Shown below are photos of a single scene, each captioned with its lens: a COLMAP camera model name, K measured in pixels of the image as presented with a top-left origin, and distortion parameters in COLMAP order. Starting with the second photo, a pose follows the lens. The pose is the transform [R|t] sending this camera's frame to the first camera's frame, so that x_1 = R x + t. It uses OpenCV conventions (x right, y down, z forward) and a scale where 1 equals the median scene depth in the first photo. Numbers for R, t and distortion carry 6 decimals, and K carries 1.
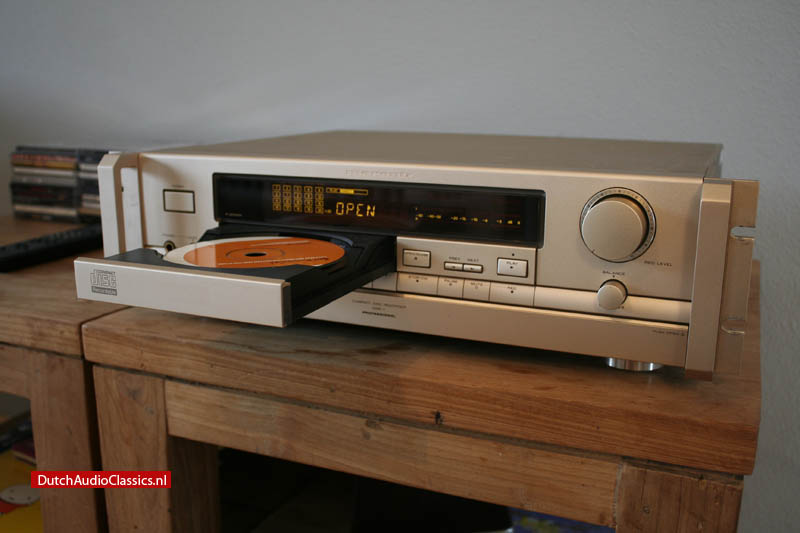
lens RADIAL K [[835.9, 0, 398.6], [0, 835.9, 304.2], [0, 0, 1]] dist [-0.185511, 0.335937]
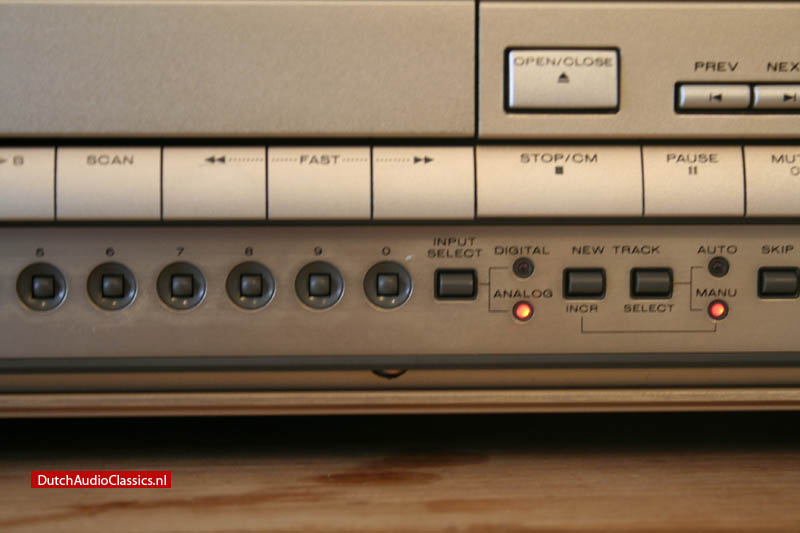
lens RADIAL K [[1872.1, 0, 400.0], [0, 1872.1, 266.5], [0, 0, 1]] dist [0.016351, 0.442078]
pose [[0.881815, -0.047563, 0.469191, -0.311378], [0.120920, 0.984445, -0.127465, 0.073834], [-0.455830, 0.169135, 0.873849, 0.526158]]
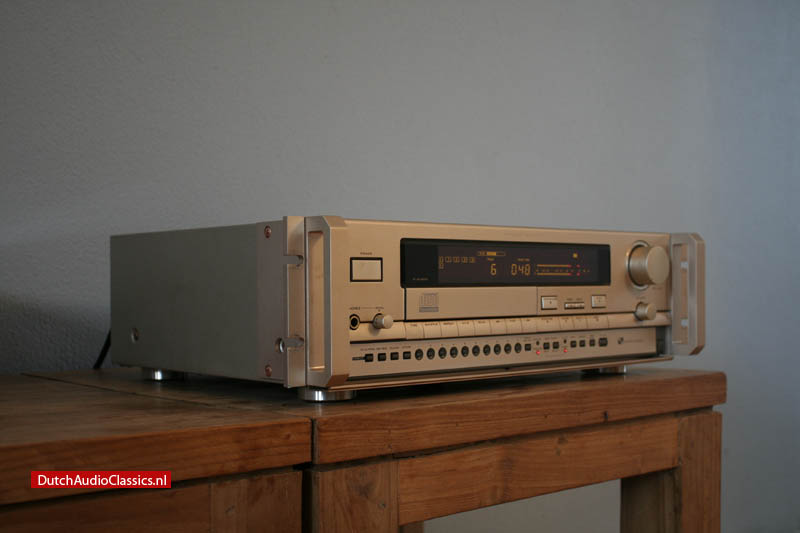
lens RADIAL K [[1059.3, 0, 400.0], [0, 1059.3, 266.5], [0, 0, 1]] dist [-0.053158, -0.010233]
pose [[0.406020, 0.006441, 0.913842, -1.576053], [0.235049, 0.965597, -0.111238, 0.017677], [-0.883119, 0.259963, 0.390538, 0.568653]]
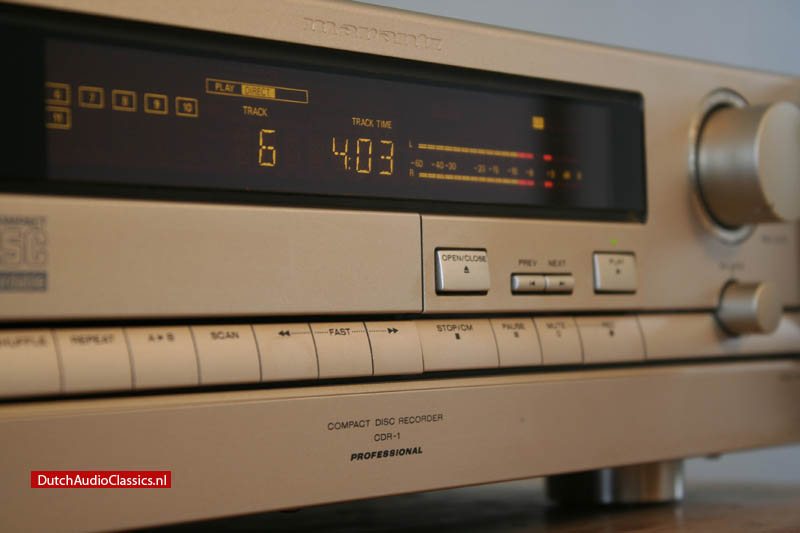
lens RADIAL K [[1875.9, 0, 400.0], [0, 1875.9, 266.5], [0, 0, 1]] dist [0.092997, -0.626938]
pose [[0.270405, 0.017707, 0.962584, -0.803319], [0.264815, 0.959896, -0.092048, 0.012332], [-0.925610, 0.279796, 0.254871, 0.829743]]
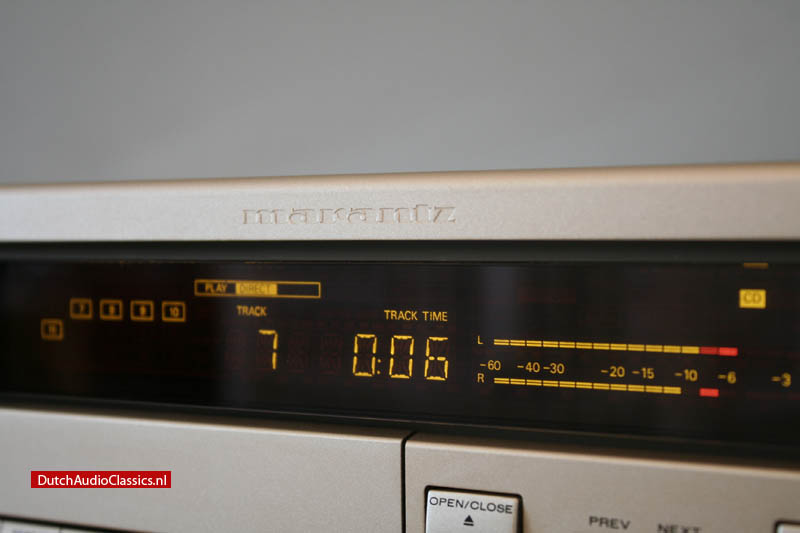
lens RADIAL K [[1604.3, 0, 400.0], [0, 1604.3, 266.5], [0, 0, 1]] dist [0.052638, -0.164160]
pose [[0.990628, -0.002066, -0.136571, 0.069454], [-0.031114, 0.970184, -0.240365, -0.009378], [0.132996, 0.242362, 0.961027, 0.485518]]
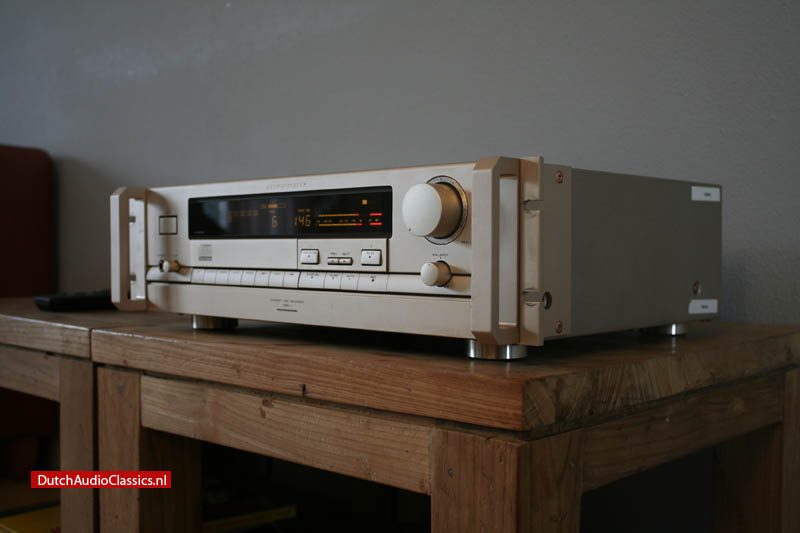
lens RADIAL K [[952.0, 0, 400.0], [0, 952.0, 266.5], [0, 0, 1]] dist [-0.070980, -0.003444]
pose [[0.947166, -0.000031, -0.320745, 0.572171], [-0.072539, 0.974070, -0.214304, 0.235723], [0.312435, 0.226248, 0.922603, -0.175499]]
